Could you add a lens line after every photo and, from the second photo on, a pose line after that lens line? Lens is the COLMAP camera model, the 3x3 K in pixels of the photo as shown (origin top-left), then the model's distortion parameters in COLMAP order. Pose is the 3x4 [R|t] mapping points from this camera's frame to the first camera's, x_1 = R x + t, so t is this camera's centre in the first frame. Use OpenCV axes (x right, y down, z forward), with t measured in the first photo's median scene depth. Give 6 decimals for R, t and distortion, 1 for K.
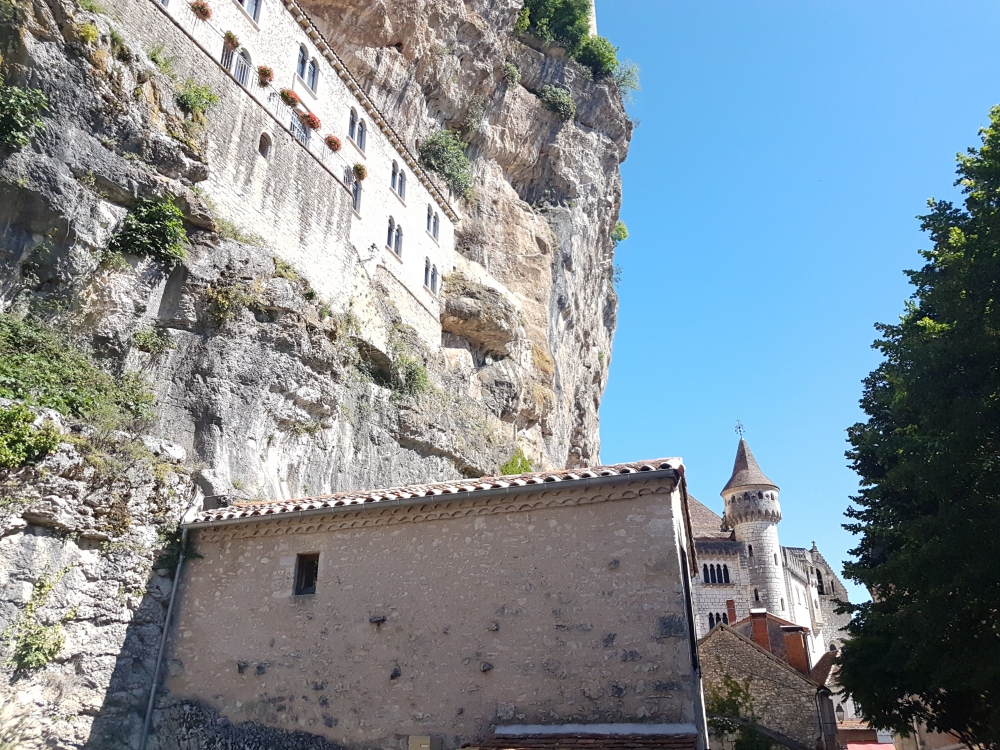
lens RADIAL K [[814.2, 0, 499.3], [0, 814.2, 374.9], [0, 0, 1]] dist [-0.034876, -0.003955]
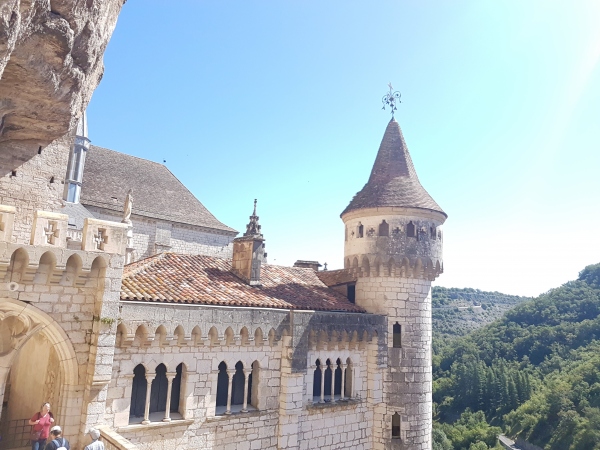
lens RADIAL K [[488.5, 0, 300.4], [0, 488.5, 223.5], [0, 0, 1]] dist [-0.034876, -0.003955]
pose [[0.812905, 0.156759, 0.560902, 0.079995], [-0.282591, 0.948290, 0.144530, 0.123169], [-0.509242, -0.275995, 0.815168, 0.795675]]
